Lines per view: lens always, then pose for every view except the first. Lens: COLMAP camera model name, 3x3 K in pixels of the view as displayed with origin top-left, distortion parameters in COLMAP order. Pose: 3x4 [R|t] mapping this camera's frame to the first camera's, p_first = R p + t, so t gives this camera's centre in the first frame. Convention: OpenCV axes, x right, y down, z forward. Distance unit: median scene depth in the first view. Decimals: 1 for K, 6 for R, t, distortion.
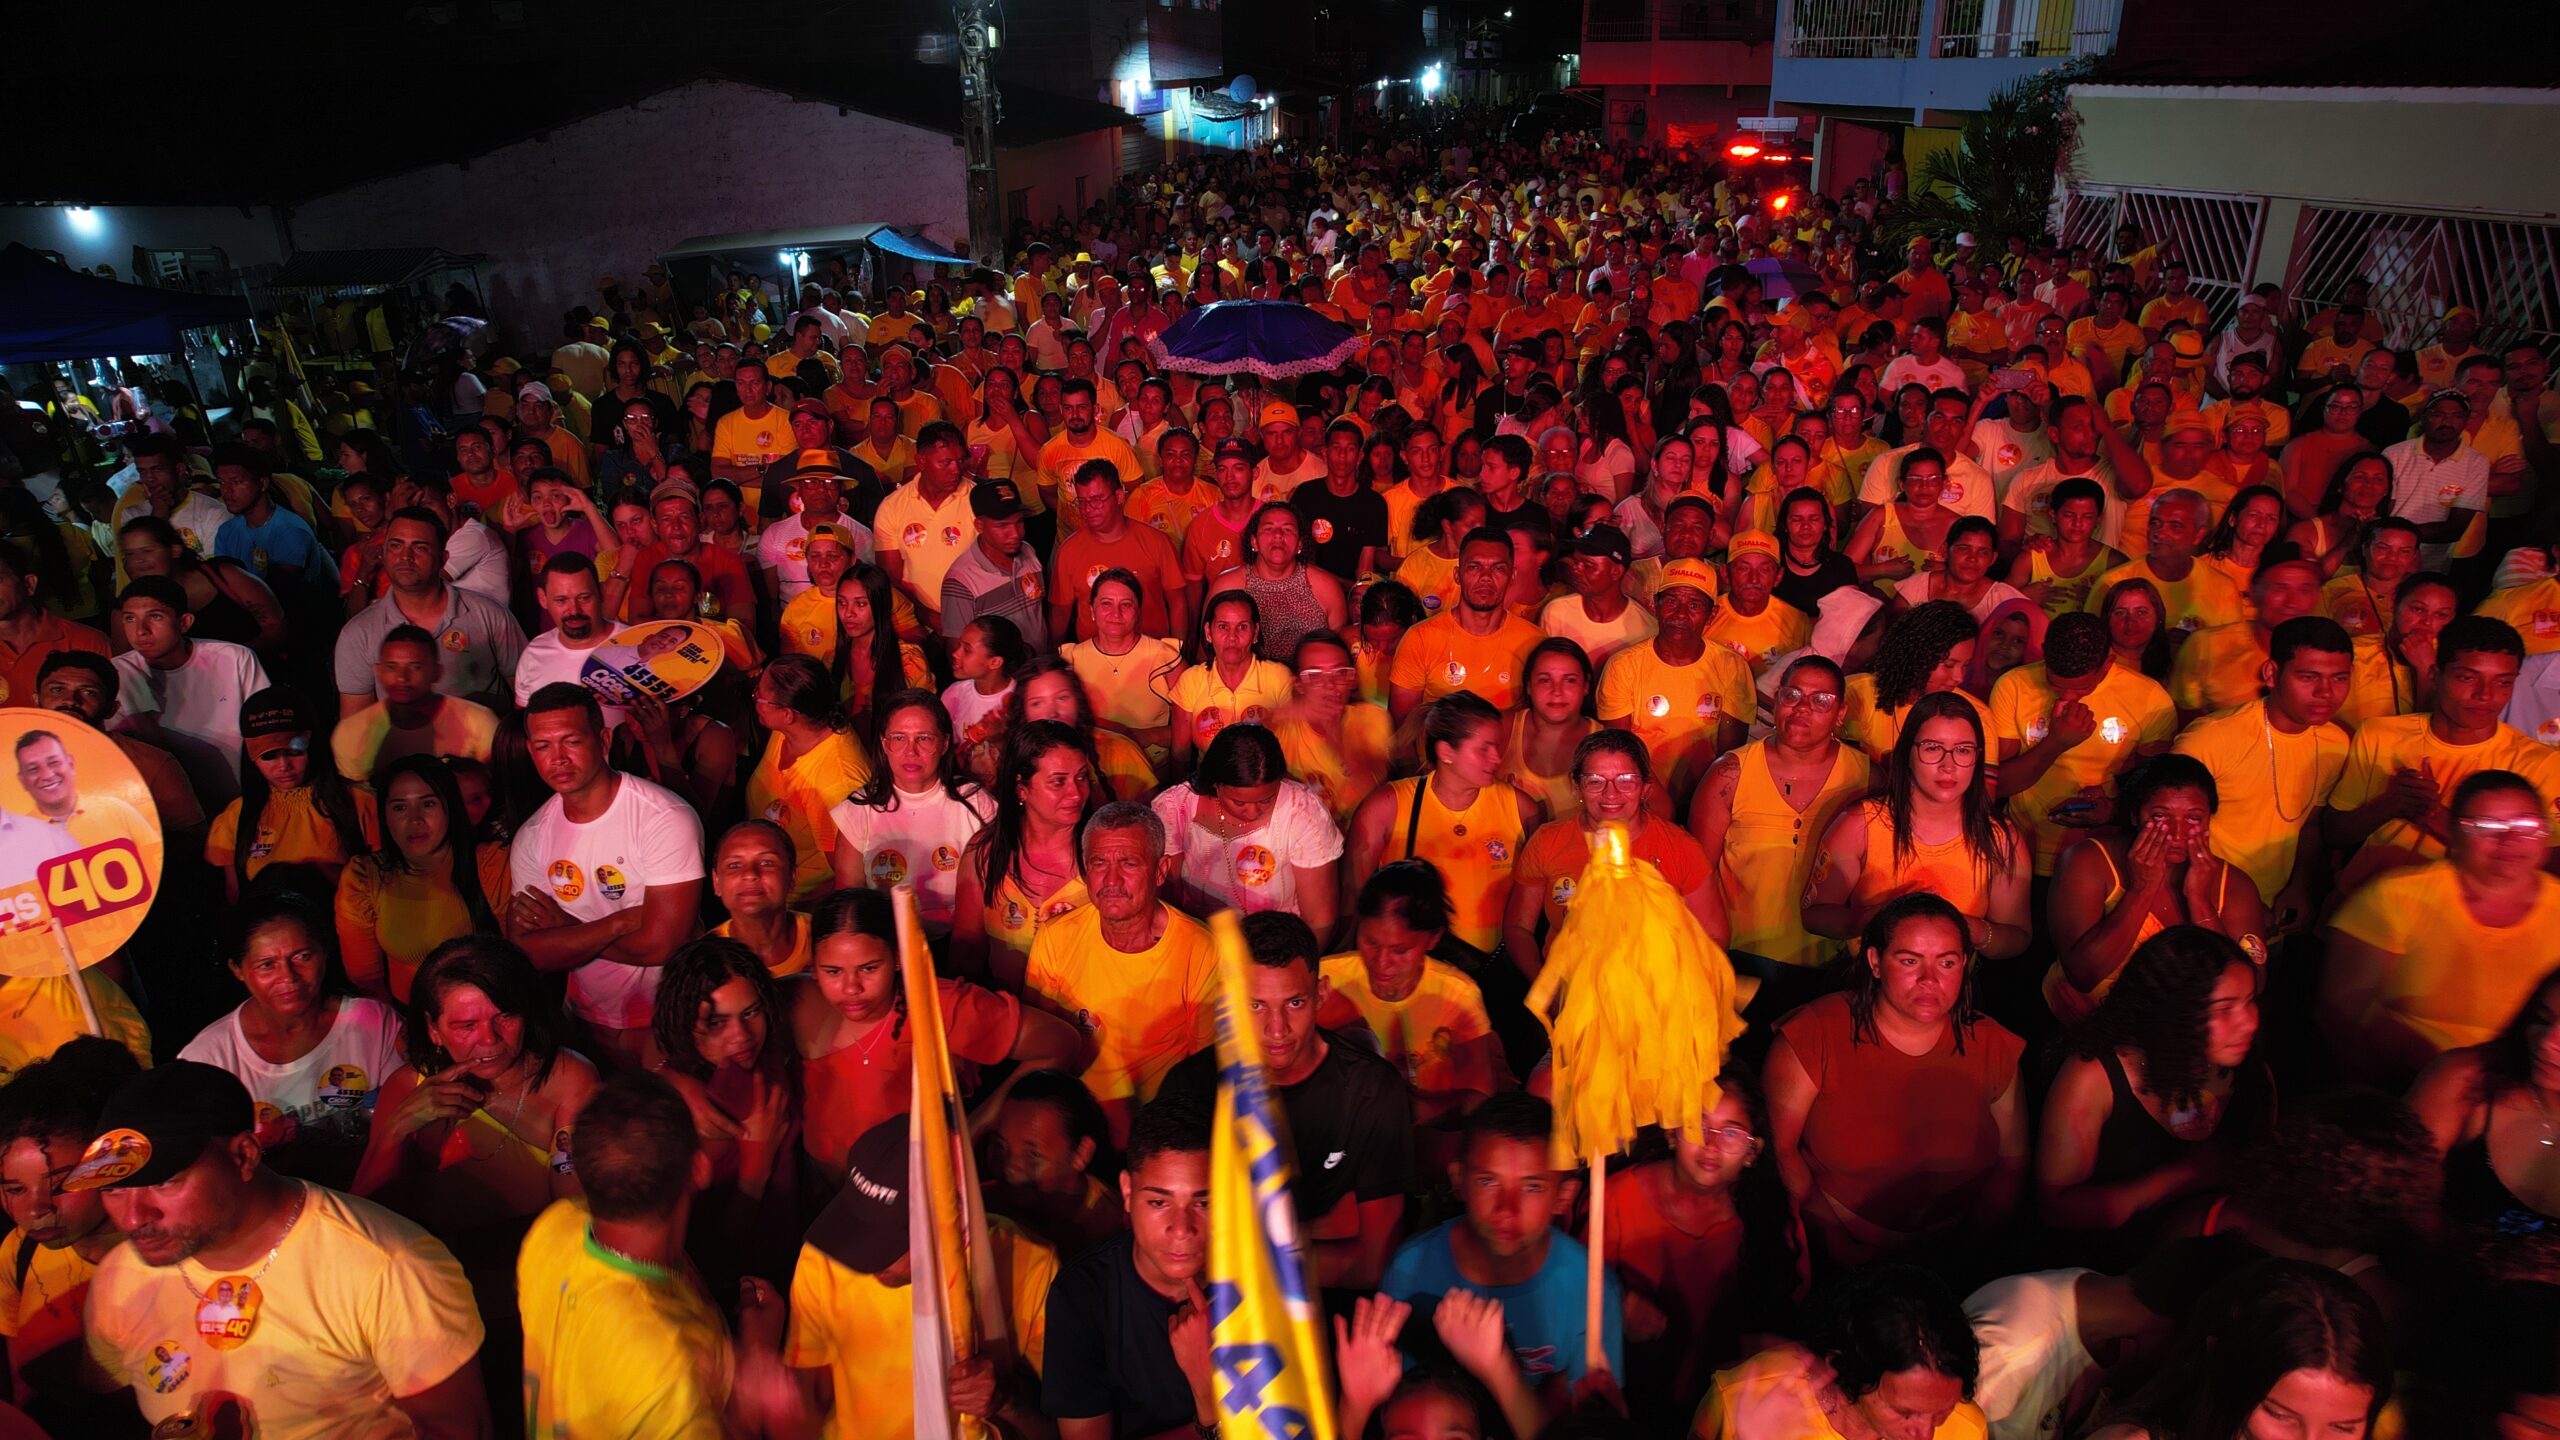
lens RADIAL K [[1632.0, 0, 1267.6], [0, 1632.0, 721.9], [0, 0, 1]] dist [-0.087514, 0.080297]
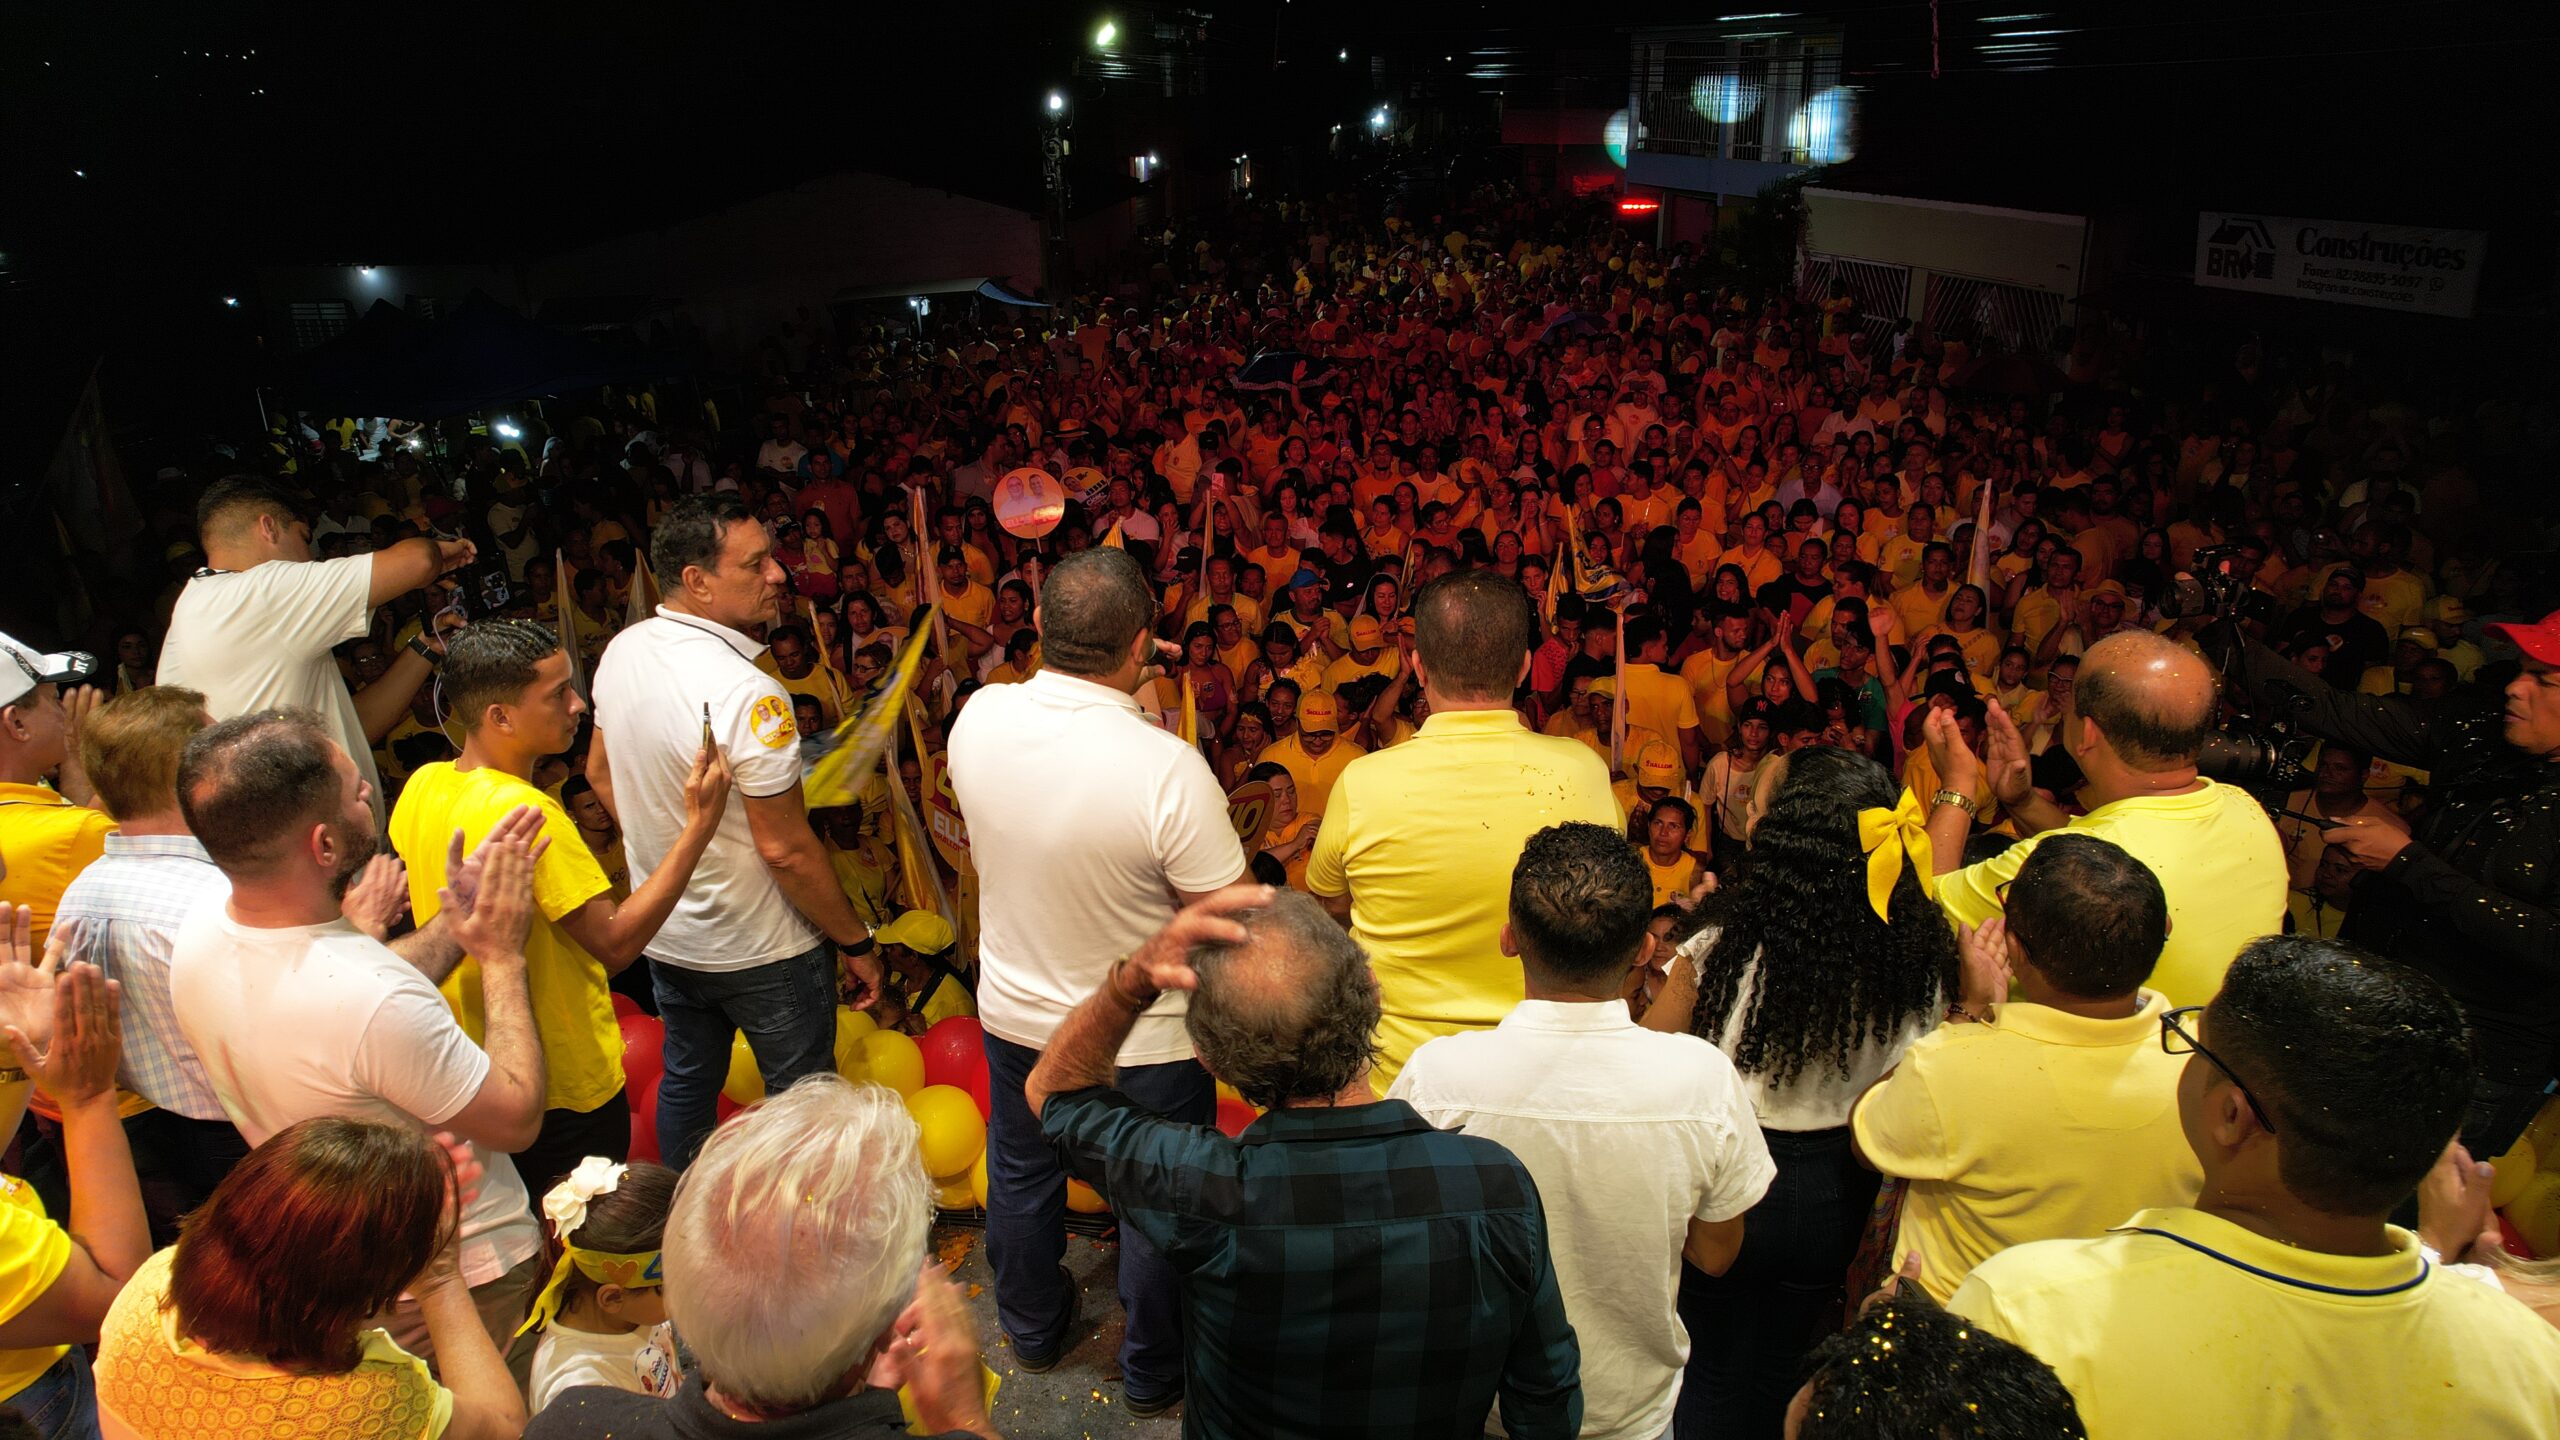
lens RADIAL K [[1632.0, 0, 1267.6], [0, 1632.0, 721.9], [0, 0, 1]] dist [-0.087514, 0.080297]
pose [[0.999587, -0.012537, 0.025853, -0.035504], [0.012693, 0.999902, -0.005885, 0.086392], [-0.025777, 0.006210, 0.999648, -0.404626]]
